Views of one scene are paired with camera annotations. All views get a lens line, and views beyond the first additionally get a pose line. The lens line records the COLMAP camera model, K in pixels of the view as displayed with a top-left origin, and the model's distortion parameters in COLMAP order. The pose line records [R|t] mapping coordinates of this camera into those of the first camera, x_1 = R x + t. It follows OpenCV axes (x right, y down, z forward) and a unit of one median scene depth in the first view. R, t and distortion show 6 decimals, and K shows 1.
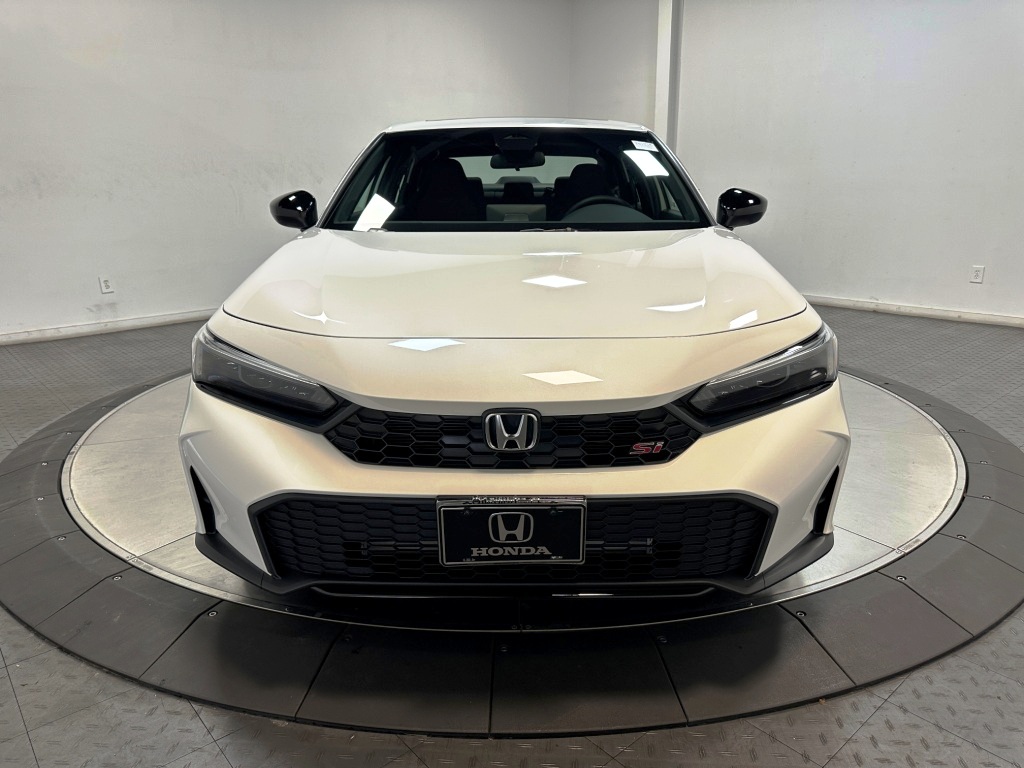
lens RADIAL K [[726.1, 0, 518.9], [0, 726.1, 387.3], [0, 0, 1]] dist [0.004327, -0.016801]
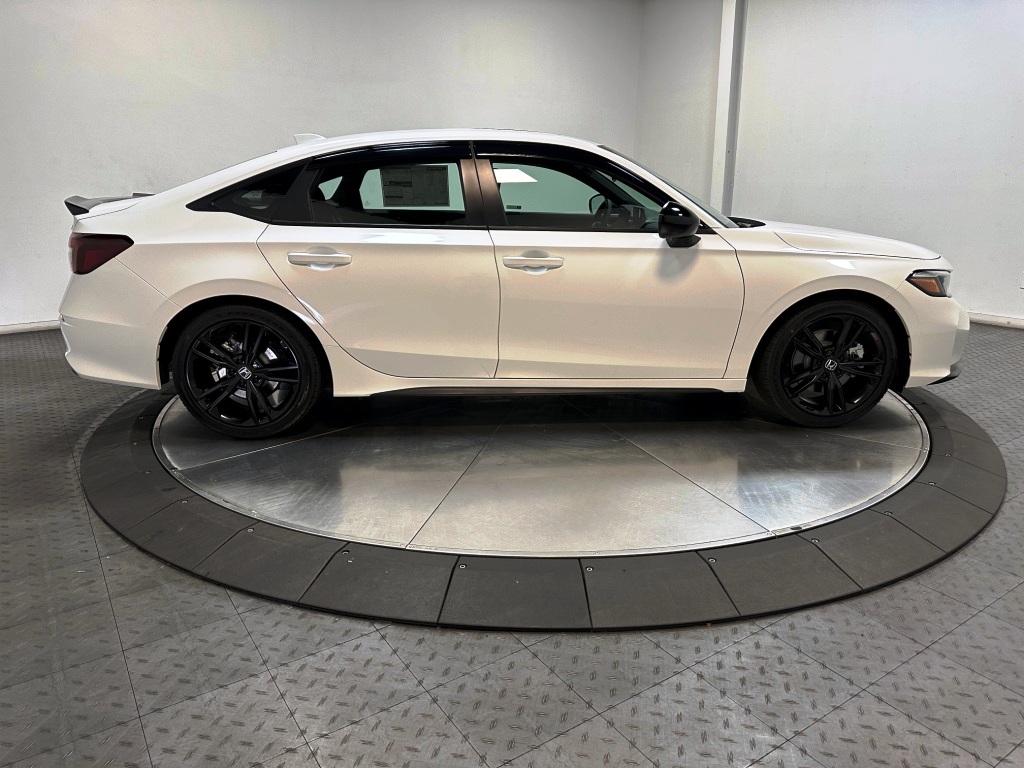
lens RADIAL K [[726.1, 0, 514.4], [0, 726.1, 377.8], [0, 0, 1]] dist [0.004327, -0.016801]
pose [[0.991405, 0.038367, -0.125076, 0.183959], [-0.039156, 0.999226, -0.003857, 0.025833], [0.124831, 0.008721, 0.992140, -0.212464]]
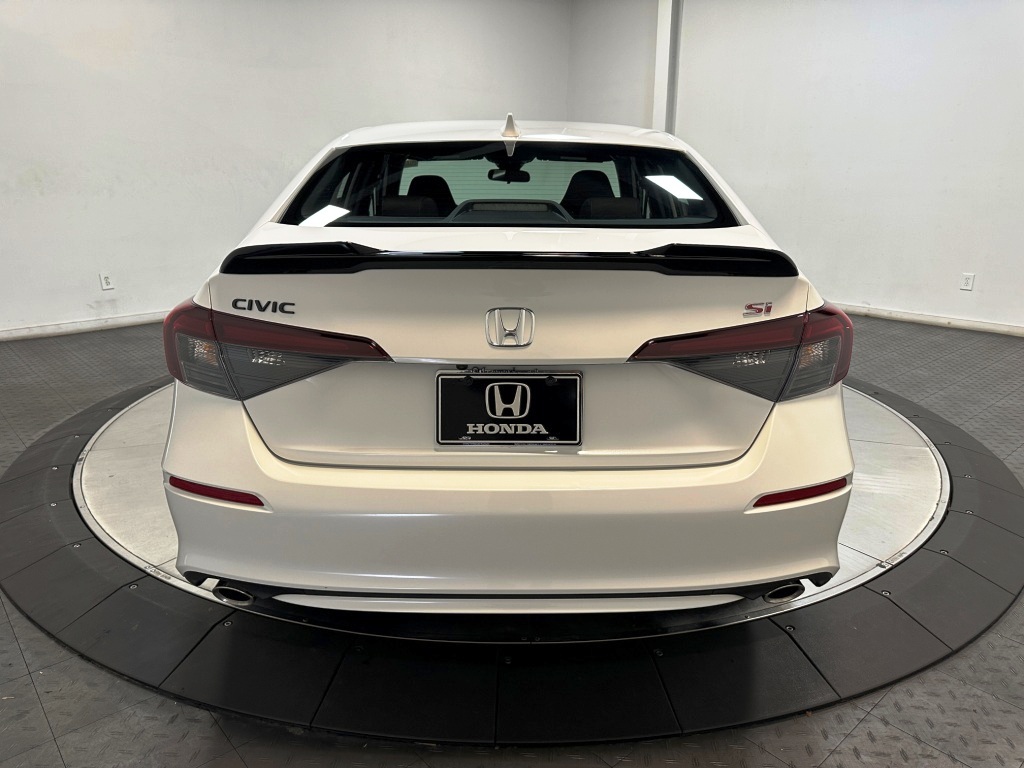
lens RADIAL K [[726.1, 0, 519.3], [0, 726.1, 385.9], [0, 0, 1]] dist [0.004327, -0.016801]
pose [[0.999890, 0.010685, 0.010269, -0.016701], [-0.010803, 0.999875, 0.011518, -0.042816], [-0.010145, -0.011627, 0.999881, -0.039916]]
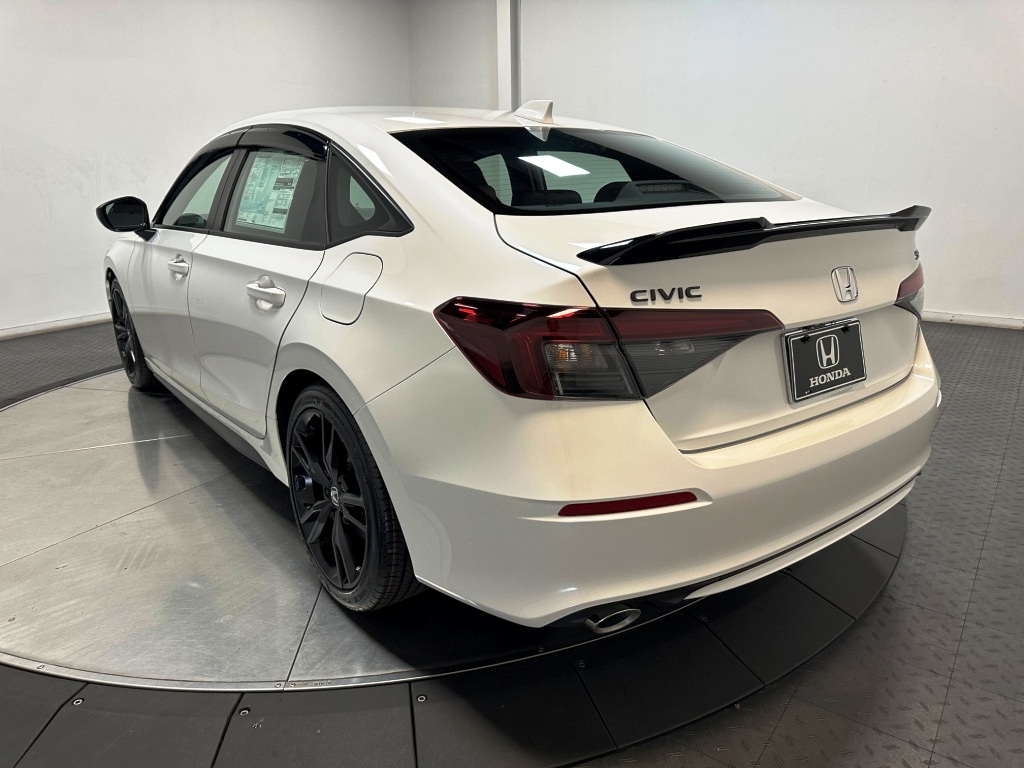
lens RADIAL K [[726.1, 0, 508.4], [0, 726.1, 393.4], [0, 0, 1]] dist [0.004327, -0.016801]
pose [[0.814763, -0.181375, 0.550695, -1.656833], [0.174431, 0.982487, 0.065514, -0.145348], [-0.552933, 0.042680, 0.832132, 0.491903]]
